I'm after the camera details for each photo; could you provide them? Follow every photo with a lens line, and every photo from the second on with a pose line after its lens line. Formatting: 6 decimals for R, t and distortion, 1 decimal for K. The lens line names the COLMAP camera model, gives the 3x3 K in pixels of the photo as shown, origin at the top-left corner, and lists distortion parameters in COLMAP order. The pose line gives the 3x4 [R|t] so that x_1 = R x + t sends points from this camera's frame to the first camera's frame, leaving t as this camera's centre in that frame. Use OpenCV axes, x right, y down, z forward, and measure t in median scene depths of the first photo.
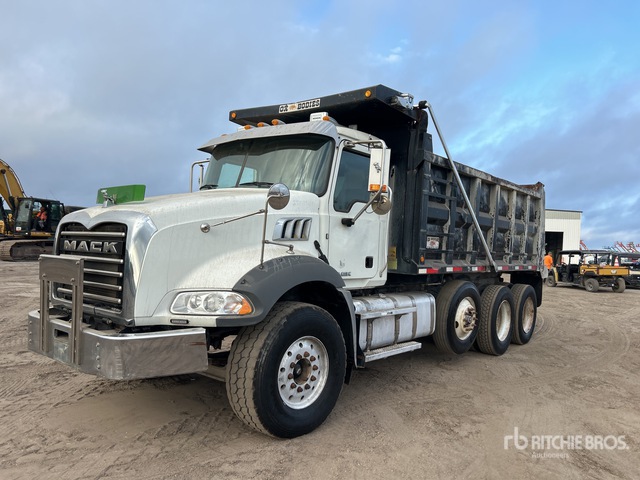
lens RADIAL K [[474.8, 0, 322.8], [0, 474.8, 244.5], [0, 0, 1]] dist [0.006137, 0.000360]
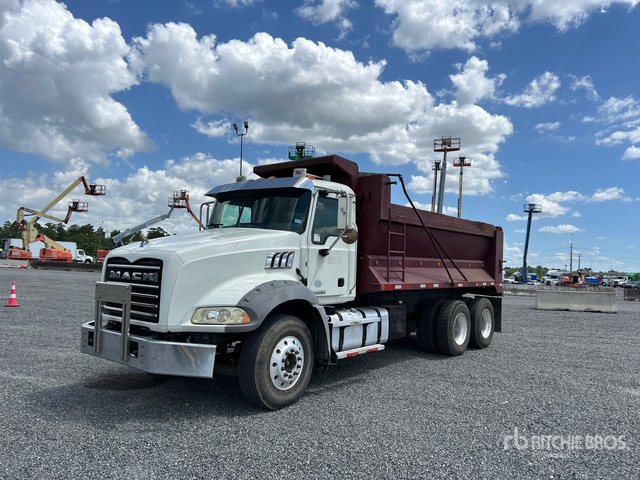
lens RADIAL K [[474.8, 0, 322.8], [0, 474.8, 244.5], [0, 0, 1]] dist [0.006137, 0.000360]
pose [[0.999860, -0.014300, 0.008698, 0.046146], [0.014560, 0.999423, -0.030701, -0.032405], [-0.008254, 0.030823, 0.999491, -0.338965]]
